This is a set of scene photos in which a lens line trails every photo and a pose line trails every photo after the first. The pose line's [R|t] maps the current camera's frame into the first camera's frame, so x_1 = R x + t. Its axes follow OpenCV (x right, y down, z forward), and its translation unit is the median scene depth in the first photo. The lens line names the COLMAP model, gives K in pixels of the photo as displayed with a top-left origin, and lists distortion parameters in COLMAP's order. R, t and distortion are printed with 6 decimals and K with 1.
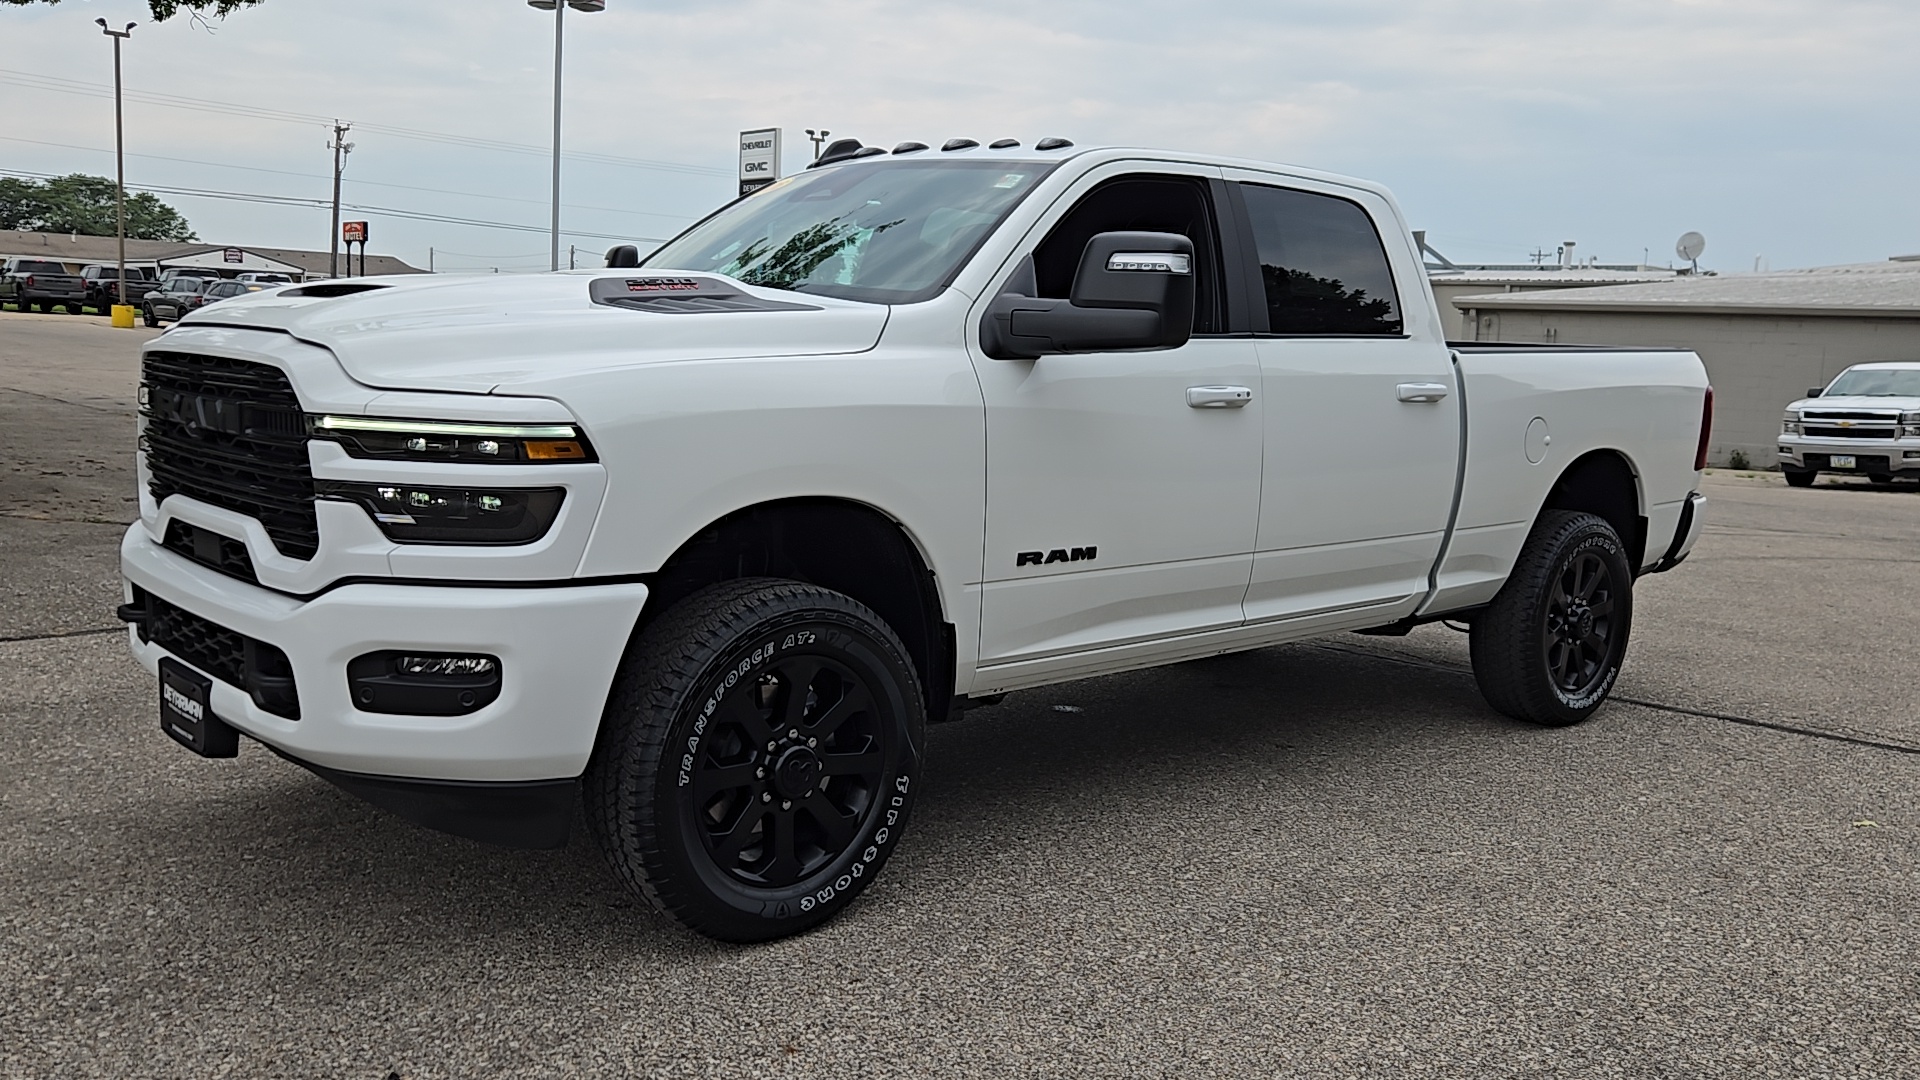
lens RADIAL K [[1595.1, 0, 948.5], [0, 1595.1, 538.0], [0, 0, 1]] dist [0.010479, -0.008323]
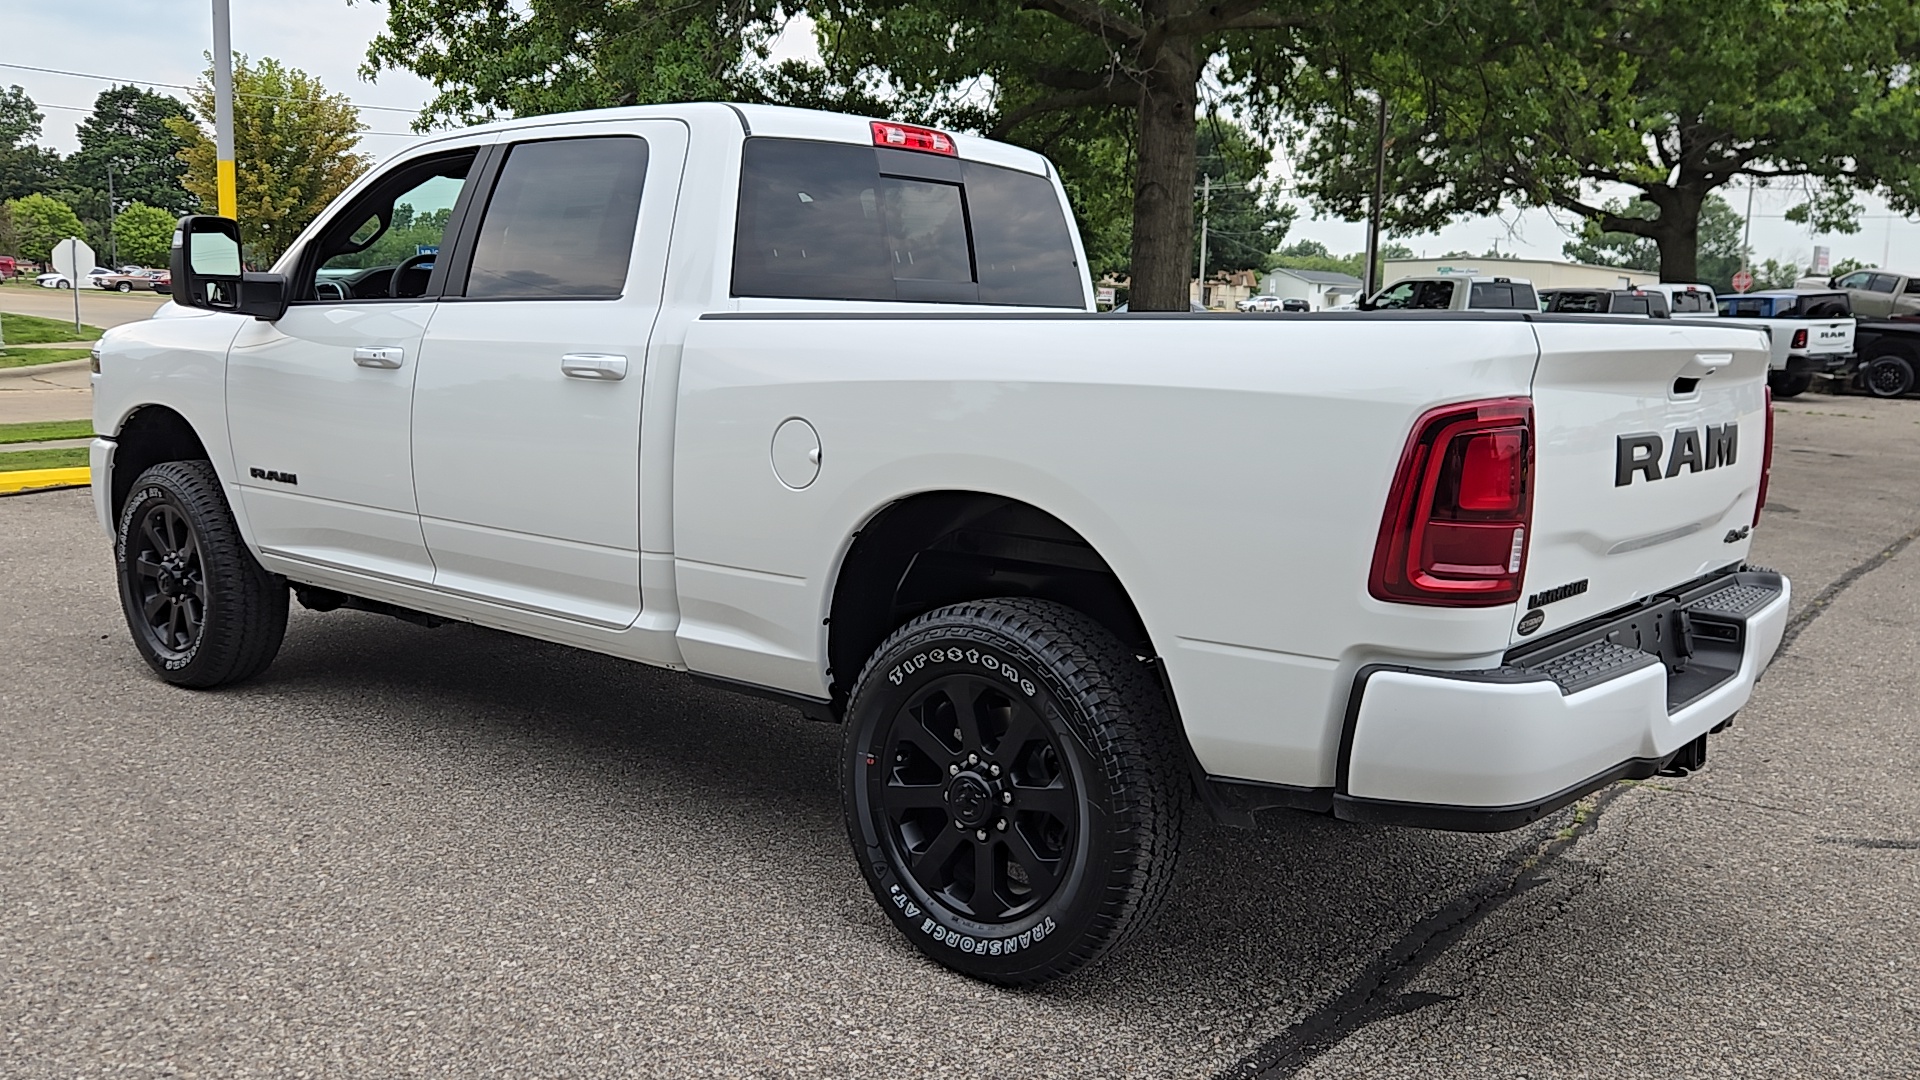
lens RADIAL K [[1597.4, 0, 960.0], [0, 1597.4, 540.0], [0, 0, 1]] dist [0.002328, 0.003203]
pose [[0.143867, 0.102814, -0.984242, 1.104665], [-0.147825, 0.985662, 0.081354, -0.096523], [0.978494, 0.133792, 0.157003, 1.055217]]
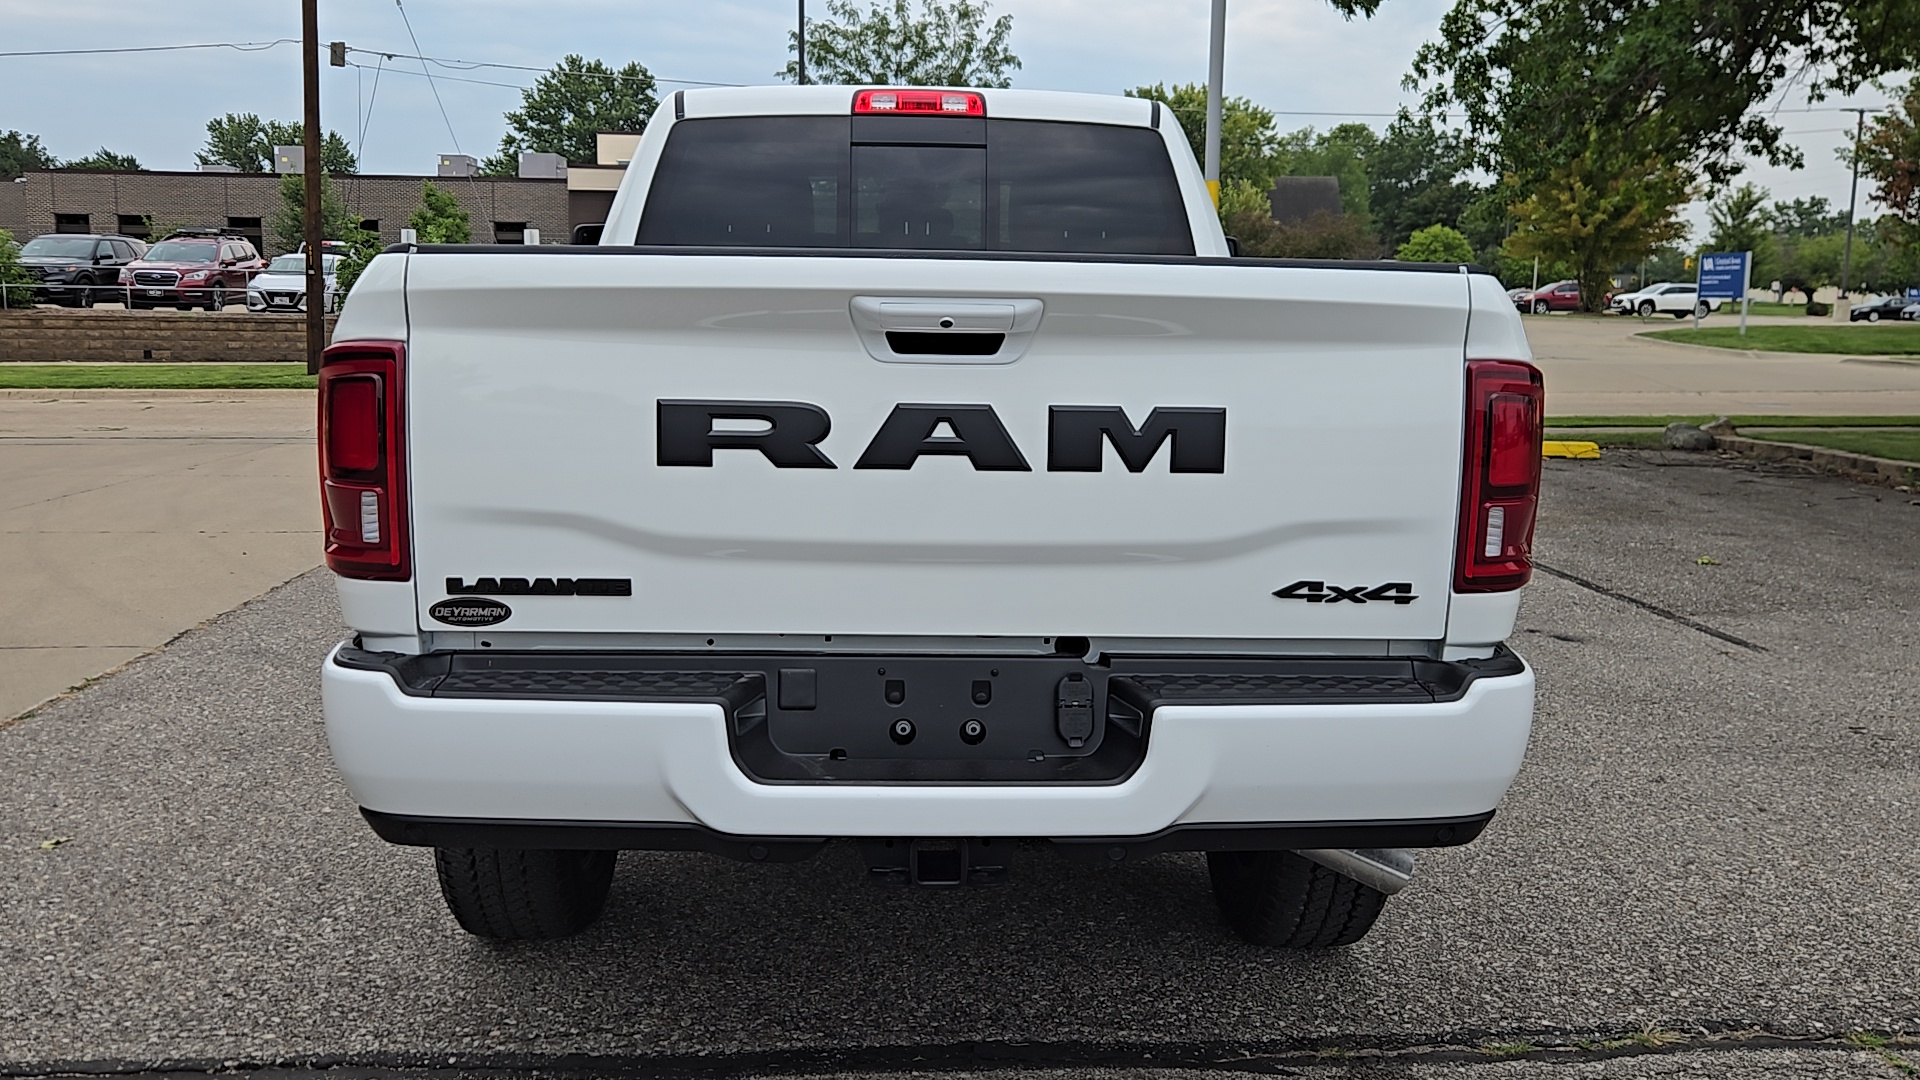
lens RADIAL K [[1595.1, 0, 948.5], [0, 1595.1, 538.0], [0, 0, 1]] dist [0.010479, -0.008323]
pose [[-0.635656, 0.062965, -0.769400, 0.873325], [-0.138839, 0.971092, 0.194175, -0.177627], [0.759385, 0.230251, -0.608539, 1.682690]]
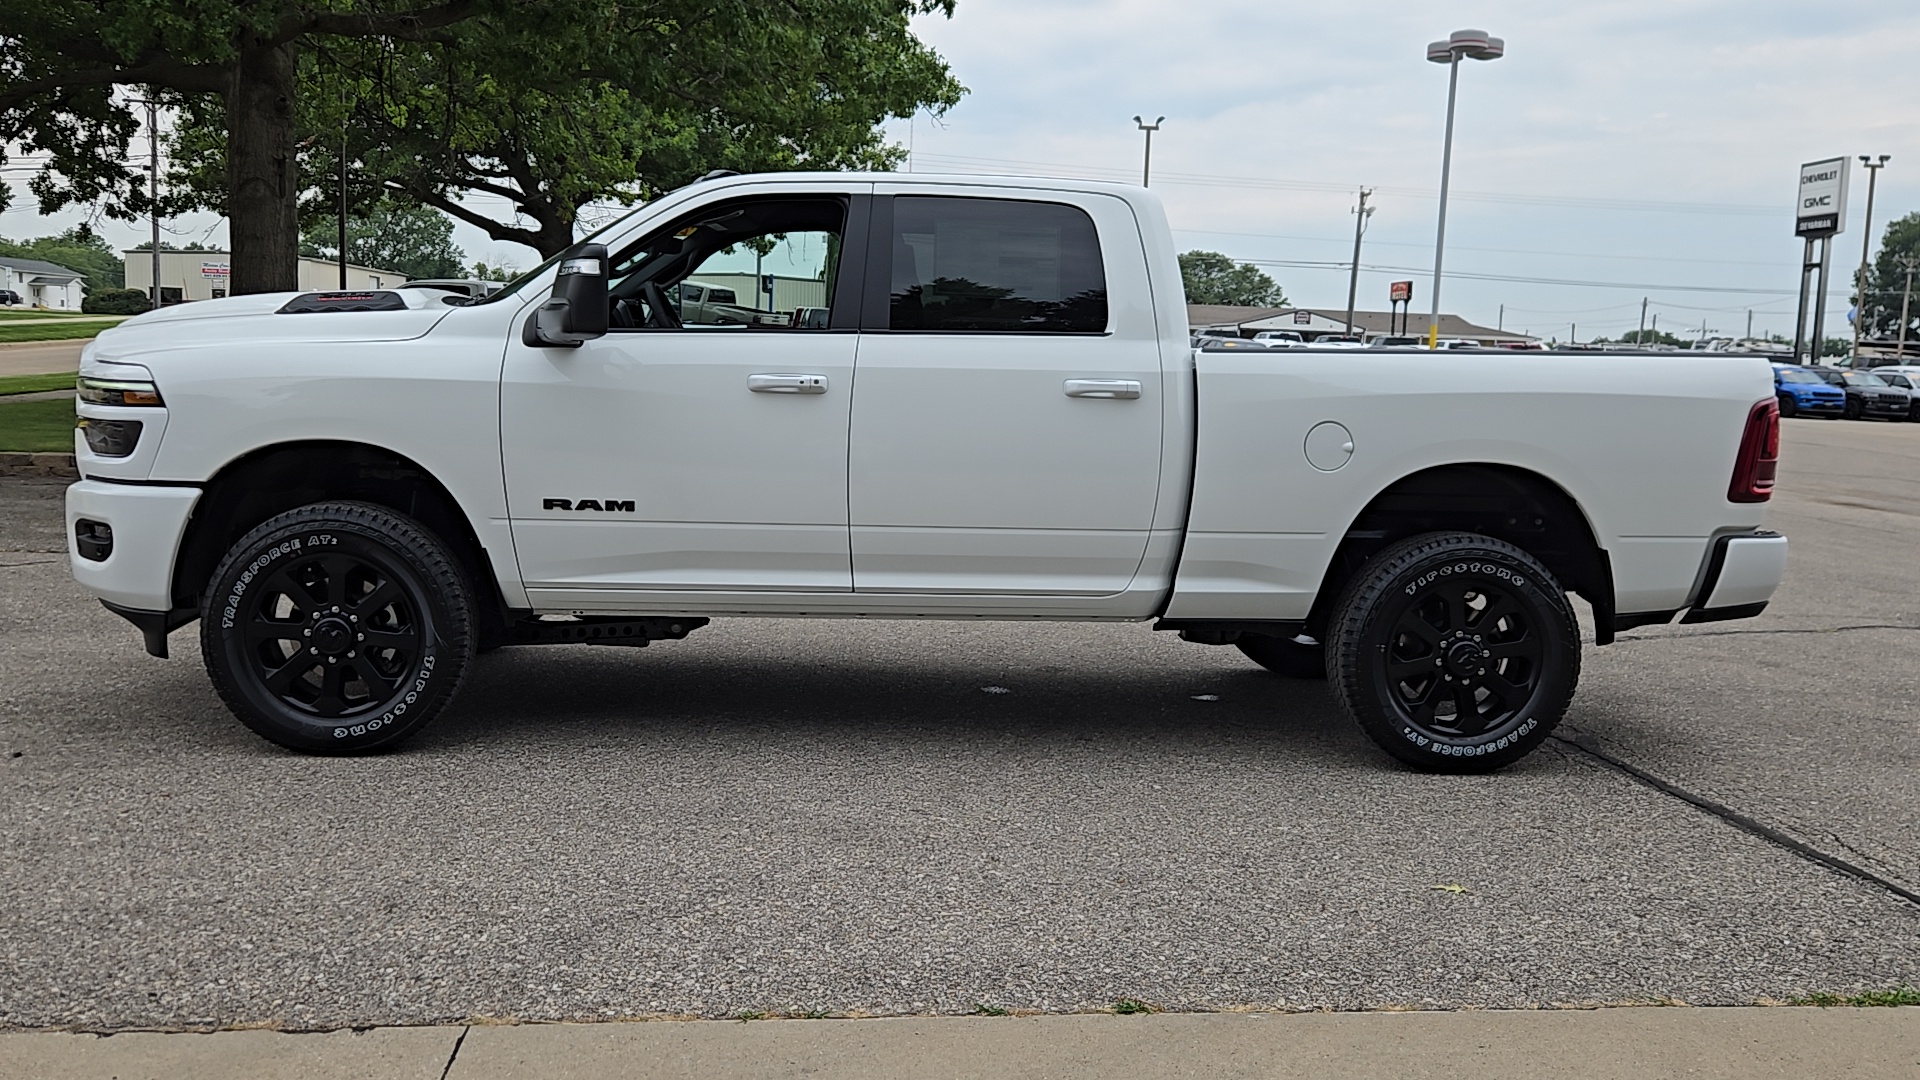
lens RADIAL K [[1595.1, 0, 948.5], [0, 1595.1, 538.0], [0, 0, 1]] dist [0.010479, -0.008323]
pose [[0.791015, 0.058207, -0.609022, 0.828021], [-0.080122, 0.996746, -0.008801, 0.019969], [0.606528, 0.055758, 0.793105, 0.142548]]
